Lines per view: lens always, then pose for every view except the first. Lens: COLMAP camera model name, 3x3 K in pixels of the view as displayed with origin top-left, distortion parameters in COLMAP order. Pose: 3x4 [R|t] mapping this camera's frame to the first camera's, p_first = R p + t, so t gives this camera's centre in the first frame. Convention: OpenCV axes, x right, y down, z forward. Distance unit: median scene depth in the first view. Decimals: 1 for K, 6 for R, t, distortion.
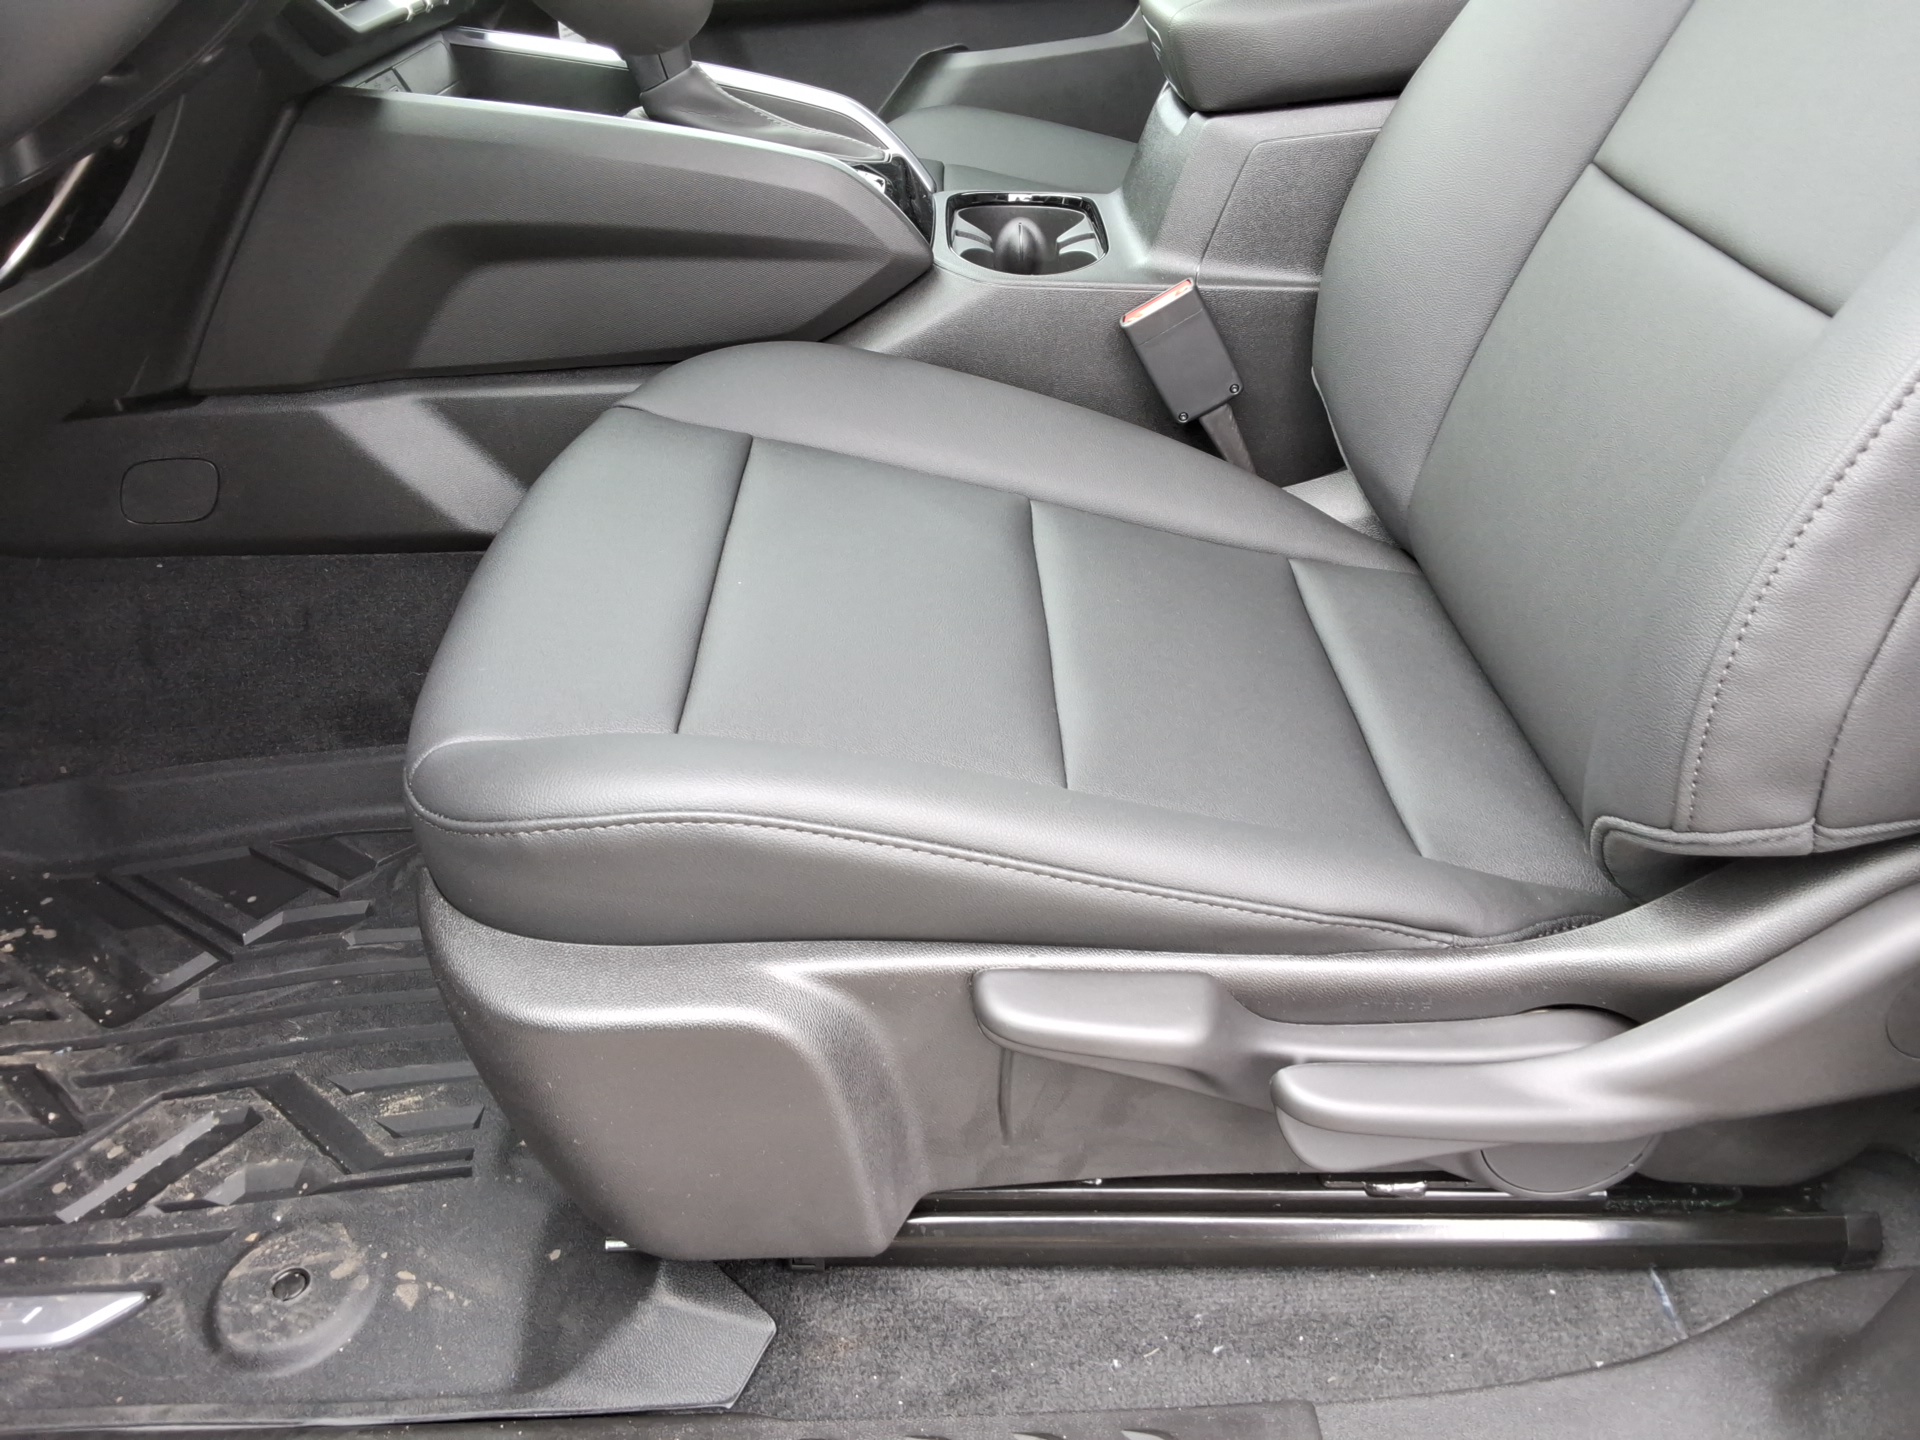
lens RADIAL K [[1529.9, 0, 965.5], [0, 1529.9, 710.5], [0, 0, 1]] dist [0.106635, -0.156231]
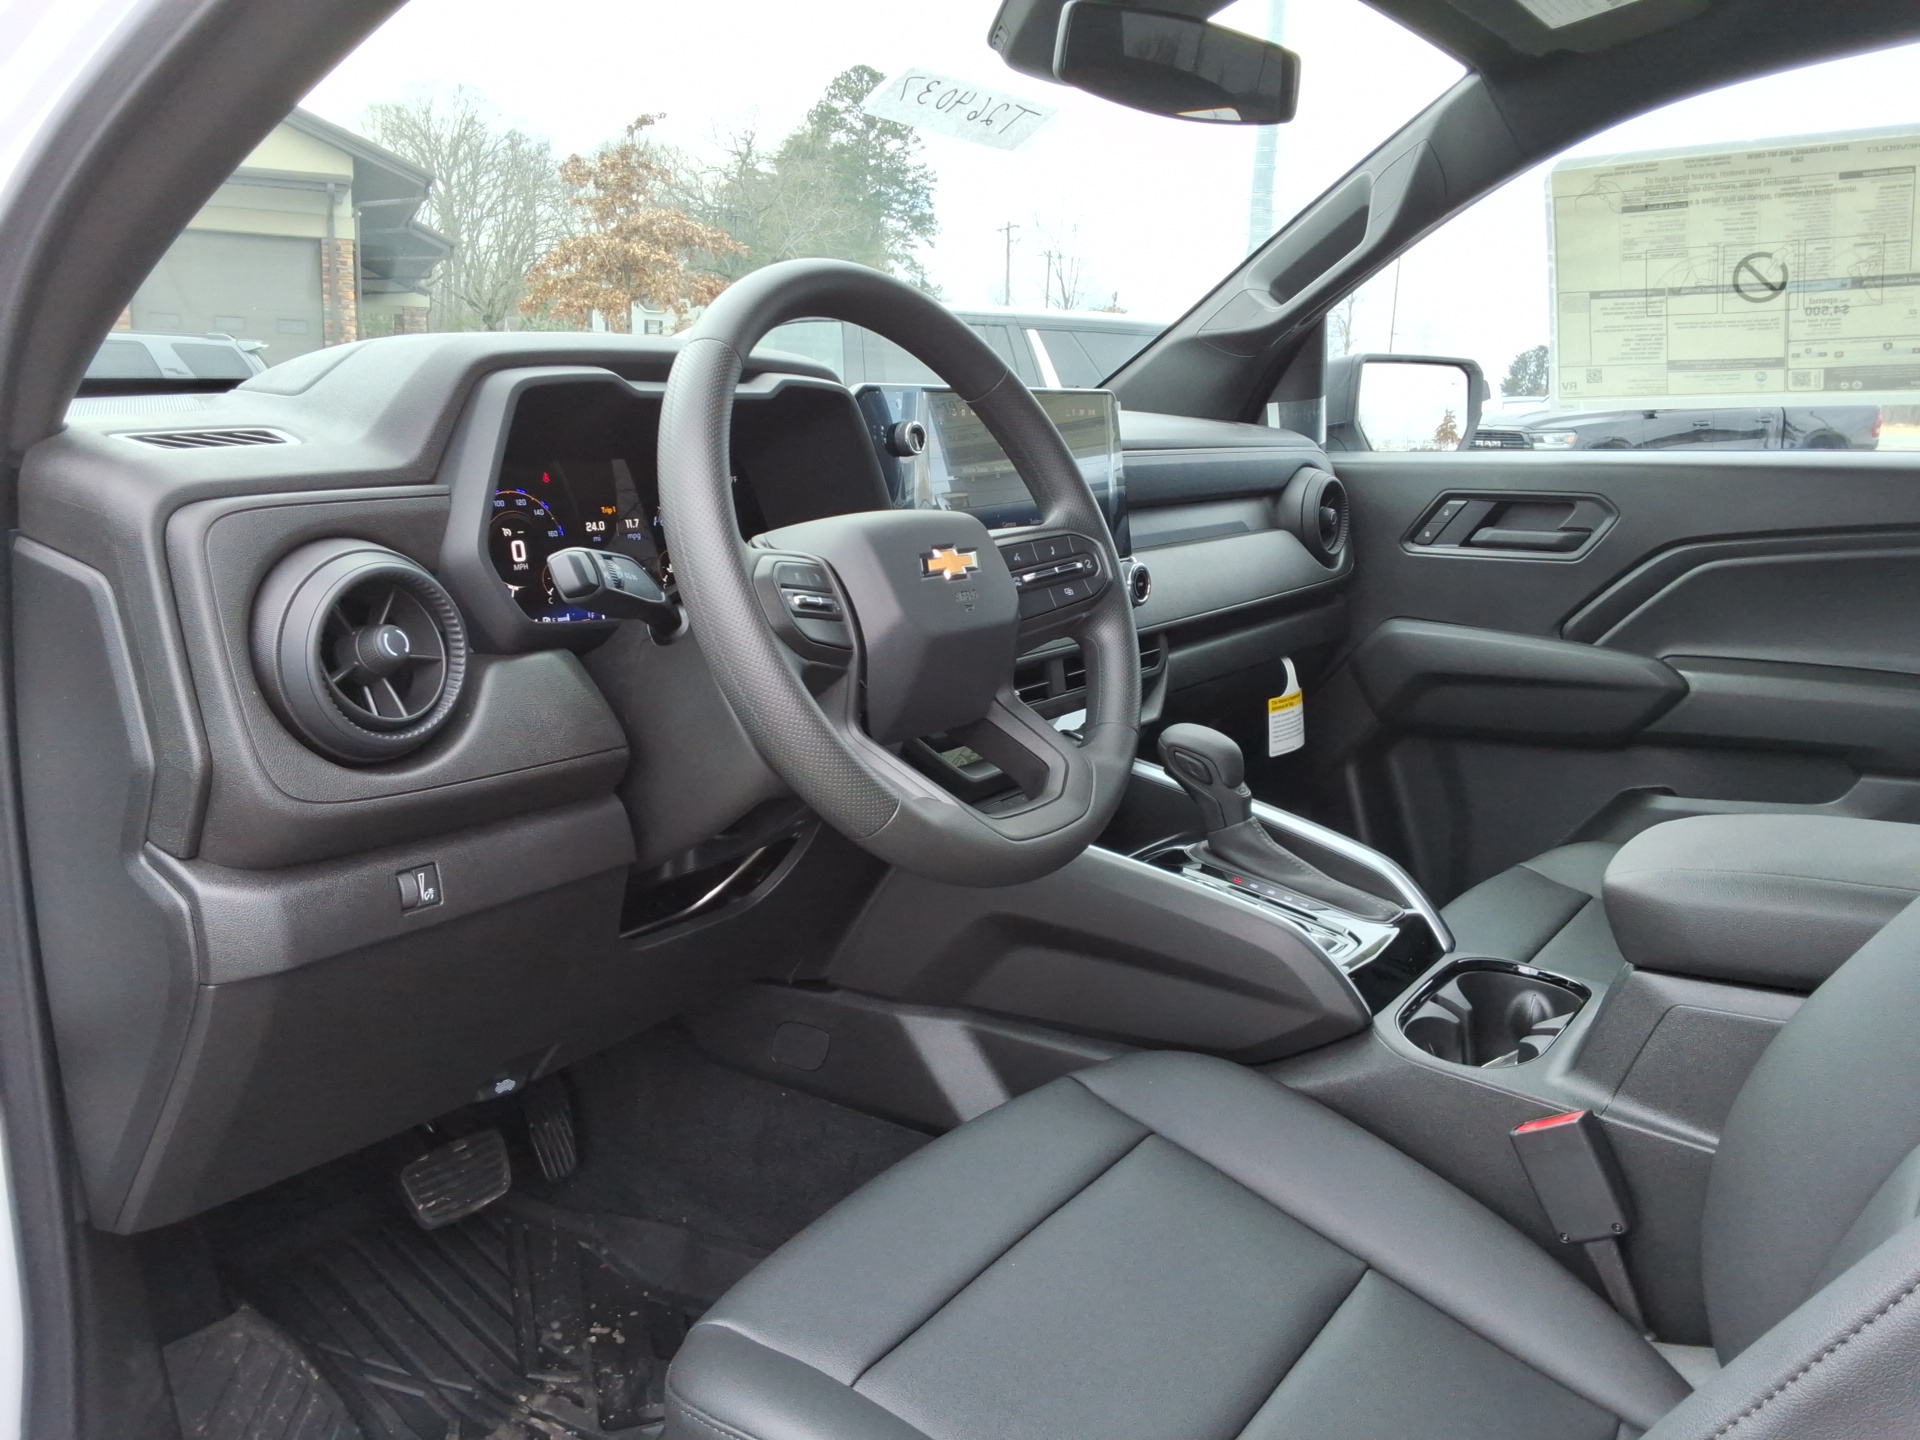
lens RADIAL K [[1529.9, 0, 946.7], [0, 1529.9, 715.7], [0, 0, 1]] dist [0.106635, -0.156231]
pose [[0.801154, 0.136116, -0.582773, 0.368690], [-0.316182, 0.923059, -0.219069, -0.156235], [0.508115, 0.359771, 0.782550, -0.128408]]
